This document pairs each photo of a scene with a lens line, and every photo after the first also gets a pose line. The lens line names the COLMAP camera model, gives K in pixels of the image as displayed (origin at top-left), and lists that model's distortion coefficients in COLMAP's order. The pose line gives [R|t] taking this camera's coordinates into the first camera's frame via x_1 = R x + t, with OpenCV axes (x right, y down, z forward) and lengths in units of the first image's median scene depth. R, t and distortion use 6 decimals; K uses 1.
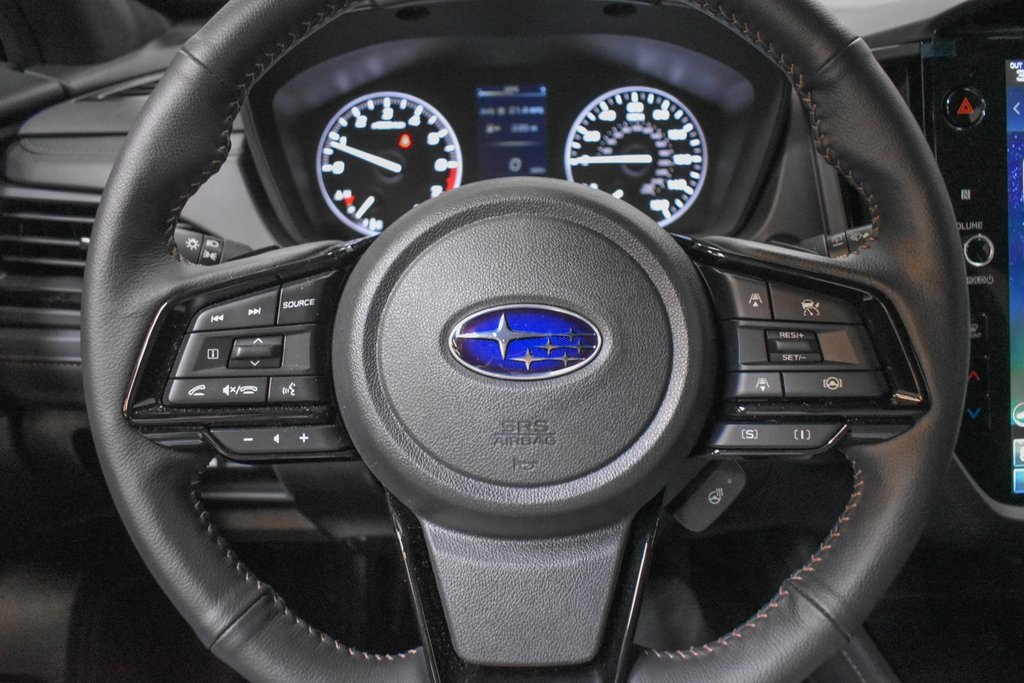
lens RADIAL K [[792.5, 0, 505.0], [0, 792.5, 346.0], [0, 0, 1]] dist [-0.029916, -0.033281]
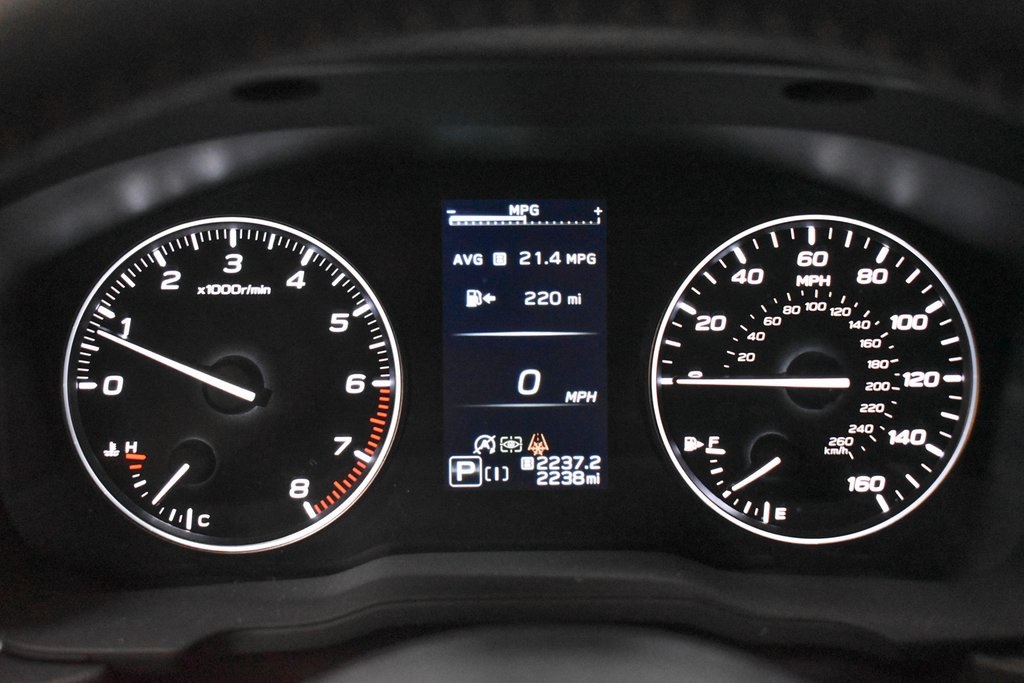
lens RADIAL K [[1199.9, 0, 512.0], [0, 1199.9, 345.3], [0, 0, 1]] dist [-0.033460, 0.000000]
pose [[0.999714, 0.023044, -0.006364, 0.007123], [-0.023562, 0.994783, -0.099252, -0.187191], [0.004044, 0.099374, 0.995042, 0.356631]]
